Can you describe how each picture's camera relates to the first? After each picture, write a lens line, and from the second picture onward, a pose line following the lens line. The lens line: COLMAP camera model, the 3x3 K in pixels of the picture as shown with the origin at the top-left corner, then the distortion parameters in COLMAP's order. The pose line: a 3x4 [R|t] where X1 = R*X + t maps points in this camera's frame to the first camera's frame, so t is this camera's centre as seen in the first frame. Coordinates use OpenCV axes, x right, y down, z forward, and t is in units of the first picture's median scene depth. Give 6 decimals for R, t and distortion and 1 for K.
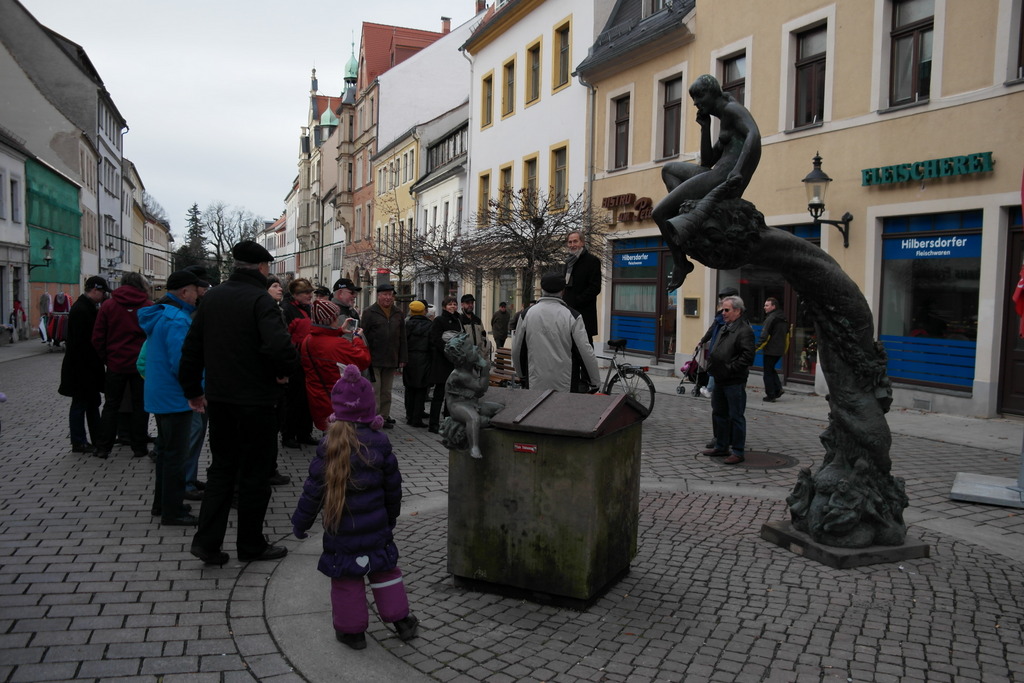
lens RADIAL K [[838.3, 0, 507.1], [0, 838.3, 343.3], [0, 0, 1]] dist [-0.113345, 0.084629]
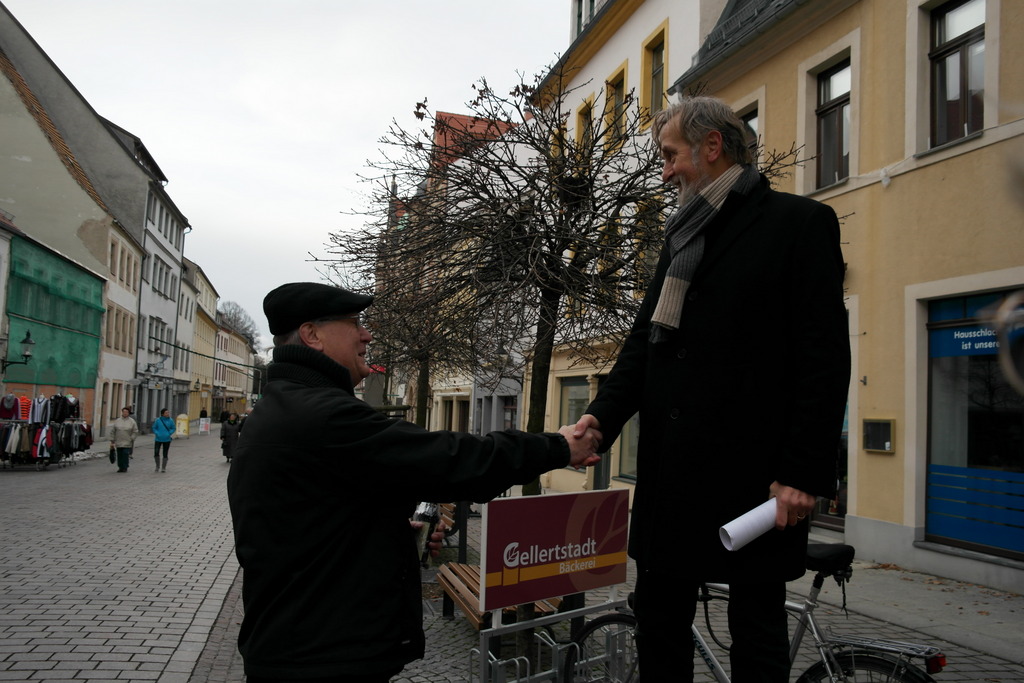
lens RADIAL K [[838.3, 0, 514.4], [0, 838.3, 351.6], [0, 0, 1]] dist [-0.113345, 0.084629]
pose [[0.994379, 0.014648, -0.104858, 0.028485], [-0.028704, 0.990590, -0.133822, -0.016167], [0.101910, 0.136079, 0.985442, 0.367559]]
